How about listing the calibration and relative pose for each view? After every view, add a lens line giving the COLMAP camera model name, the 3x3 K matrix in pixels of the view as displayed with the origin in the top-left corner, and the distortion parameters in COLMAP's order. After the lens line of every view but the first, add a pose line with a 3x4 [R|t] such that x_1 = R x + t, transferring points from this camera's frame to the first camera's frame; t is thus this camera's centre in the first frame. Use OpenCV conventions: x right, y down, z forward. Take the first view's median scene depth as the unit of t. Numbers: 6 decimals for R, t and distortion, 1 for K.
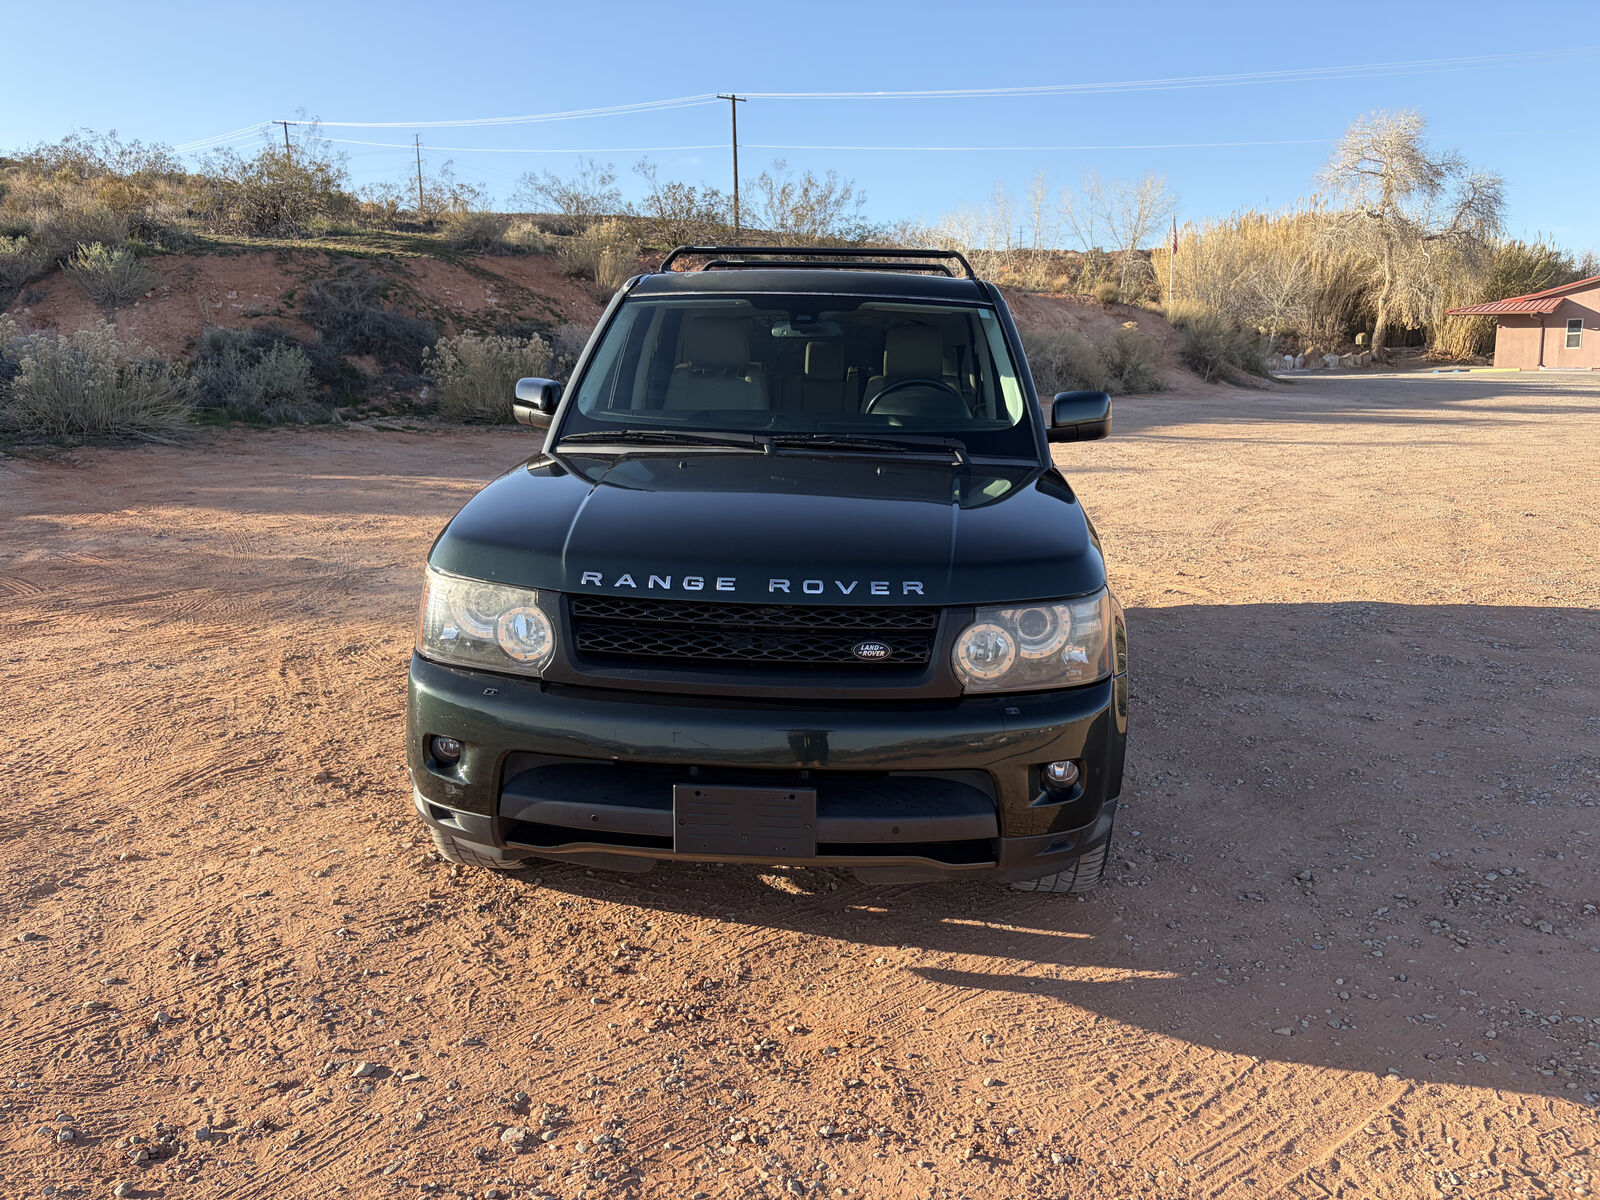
lens RADIAL K [[1264.1, 0, 800.0], [0, 1264.1, 600.0], [0, 0, 1]] dist [0.016528, 0.003829]
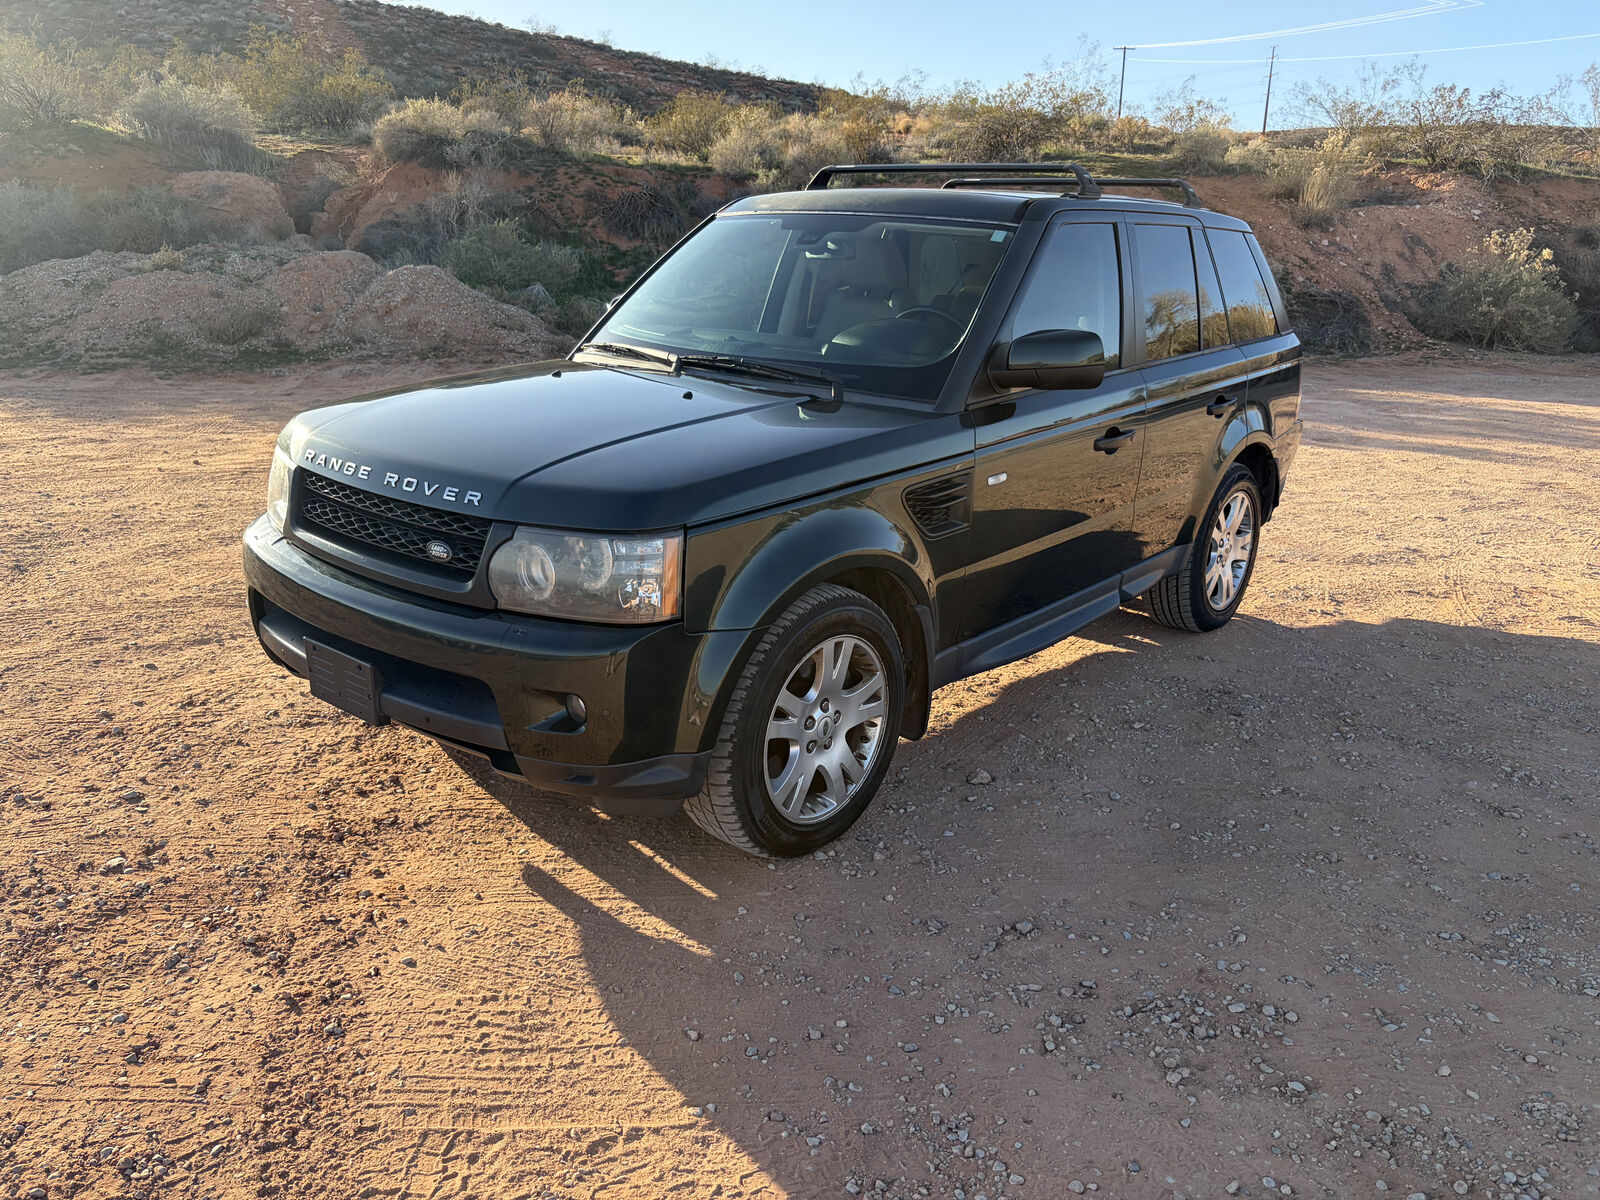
lens RADIAL K [[1244.3, 0, 802.5], [0, 1244.3, 642.3], [0, 0, 1]] dist [0.011406, 0.000949]
pose [[0.794247, 0.196099, -0.575079, 0.675888], [-0.143633, 0.980257, 0.135890, -0.052444], [0.590373, -0.025330, 0.806733, 0.245834]]
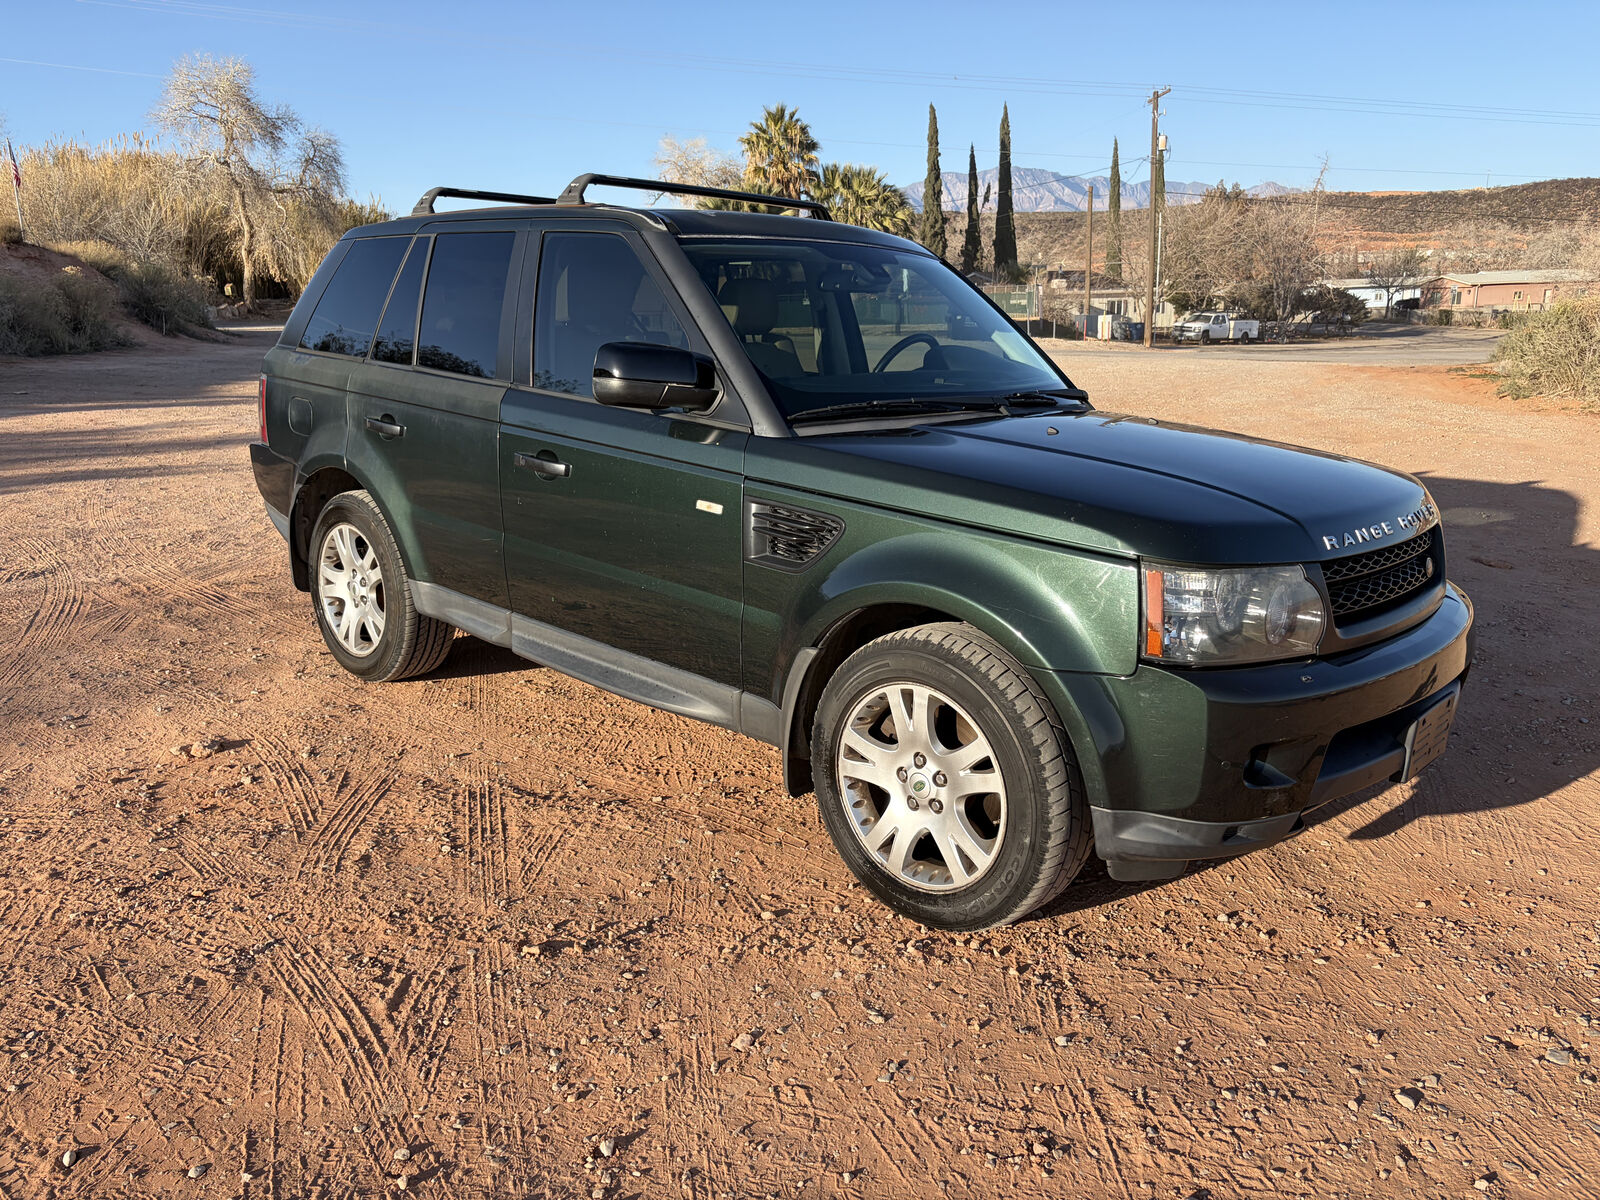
lens RADIAL K [[1264.1, 0, 800.0], [0, 1264.1, 600.0], [0, 0, 1]] dist [0.016528, 0.003829]
pose [[0.606619, -0.179464, 0.774472, -0.884770], [0.150721, 0.982481, 0.109609, -0.106123], [-0.780575, 0.050239, 0.623040, 0.530206]]
